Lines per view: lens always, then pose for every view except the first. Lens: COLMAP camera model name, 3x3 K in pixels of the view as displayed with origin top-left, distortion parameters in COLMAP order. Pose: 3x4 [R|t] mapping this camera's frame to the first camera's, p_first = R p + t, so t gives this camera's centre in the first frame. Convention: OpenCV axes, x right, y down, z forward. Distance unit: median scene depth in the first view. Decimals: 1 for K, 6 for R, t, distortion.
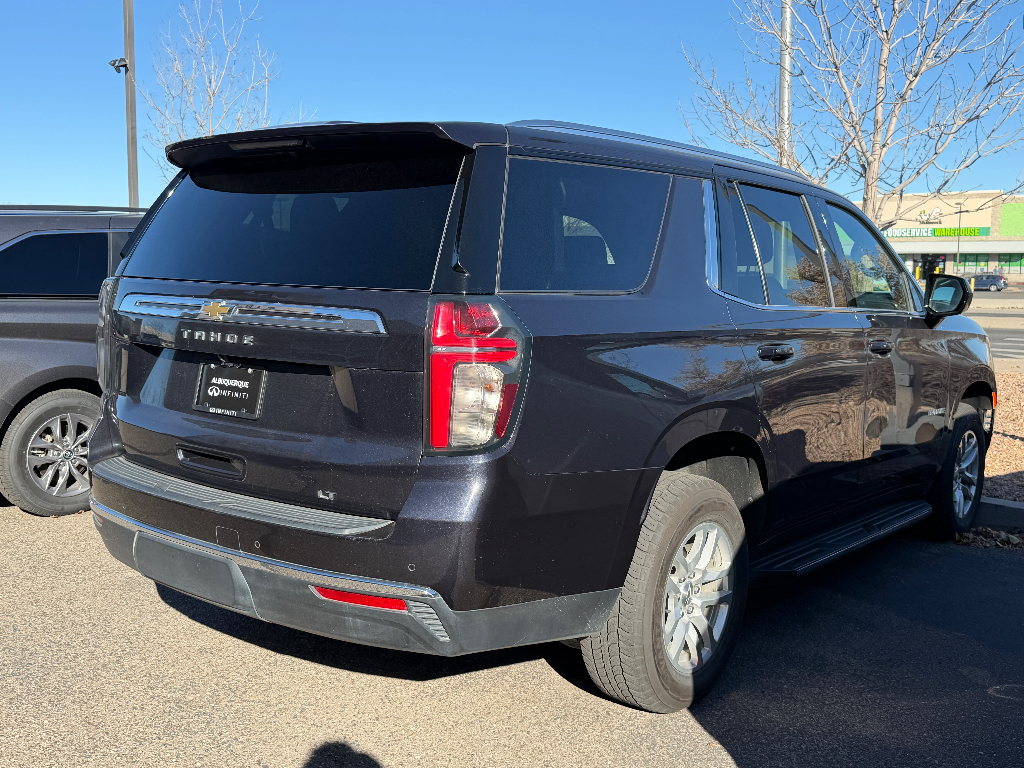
lens RADIAL K [[1056.7, 0, 512.0], [0, 1056.7, 384.0], [0, 0, 1]] dist [0.069189, -0.025432]
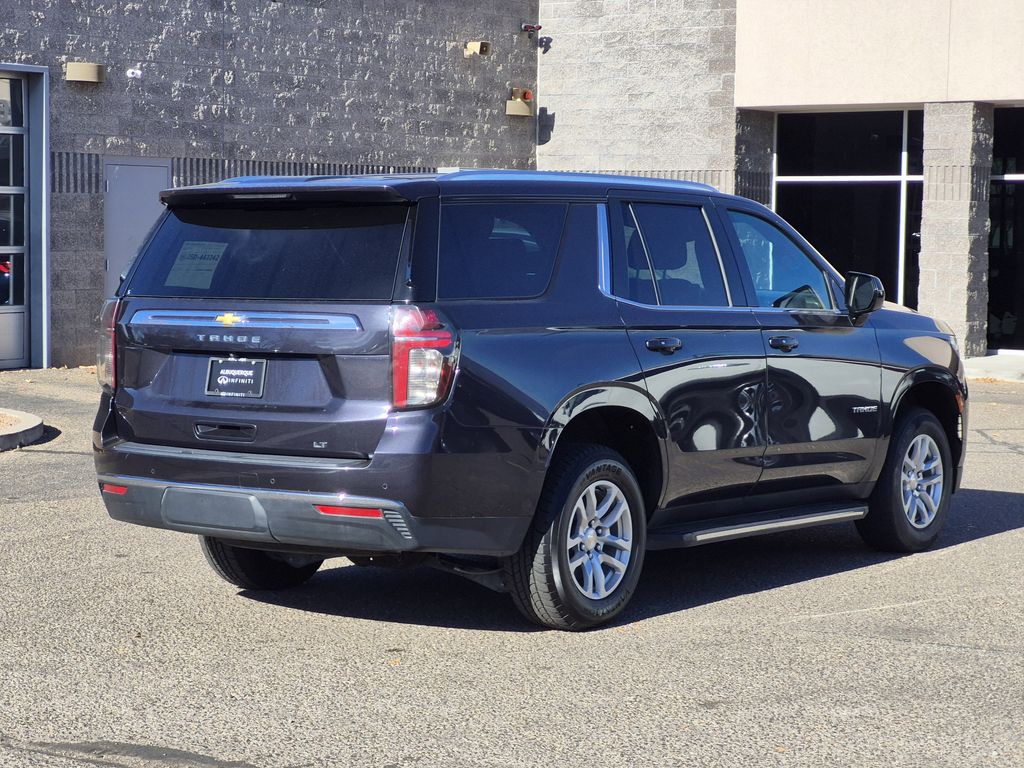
lens RADIAL K [[2156.2, 0, 512.0], [0, 2156.2, 384.0], [0, 0, 1]] dist [0.021485, 0.013178]
pose [[0.998387, -0.026083, 0.050429, -0.056496], [0.028394, 0.998553, -0.045677, 0.149371], [-0.049165, 0.047035, 0.997683, -1.760799]]
